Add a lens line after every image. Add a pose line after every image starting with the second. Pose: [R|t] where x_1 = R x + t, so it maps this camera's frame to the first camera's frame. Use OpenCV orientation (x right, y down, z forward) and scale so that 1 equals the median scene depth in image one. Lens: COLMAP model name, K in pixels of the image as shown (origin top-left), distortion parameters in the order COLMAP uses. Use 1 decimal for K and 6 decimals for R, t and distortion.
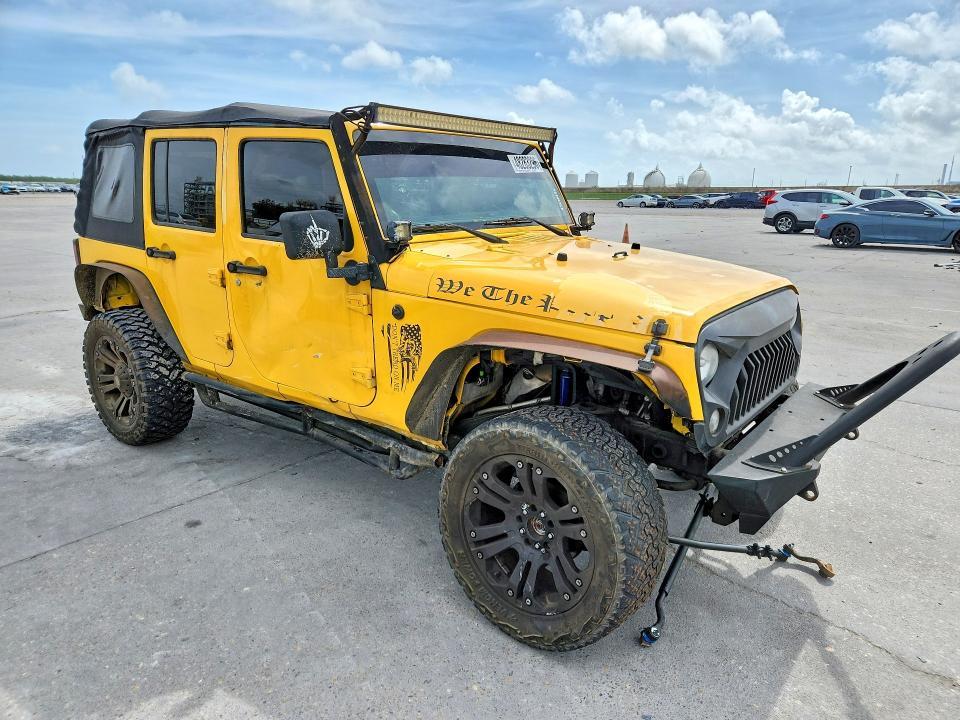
lens RADIAL K [[715.7, 0, 480.0], [0, 715.7, 360.0], [0, 0, 1]] dist [-0.007533, -0.002192]
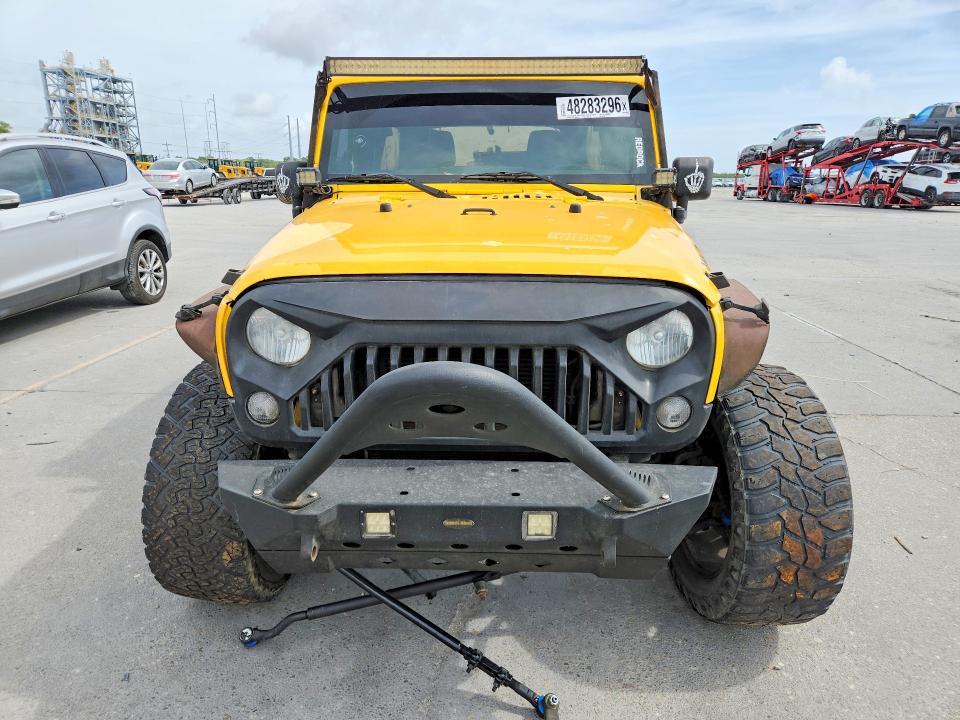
lens RADIAL K [[715.7, 0, 480.0], [0, 715.7, 360.0], [0, 0, 1]] dist [-0.007533, -0.002192]
pose [[0.556577, 0.189189, -0.808968, 0.704281], [-0.191641, 0.976703, 0.096566, -0.056991], [0.808391, 0.101285, 0.579867, 0.488259]]
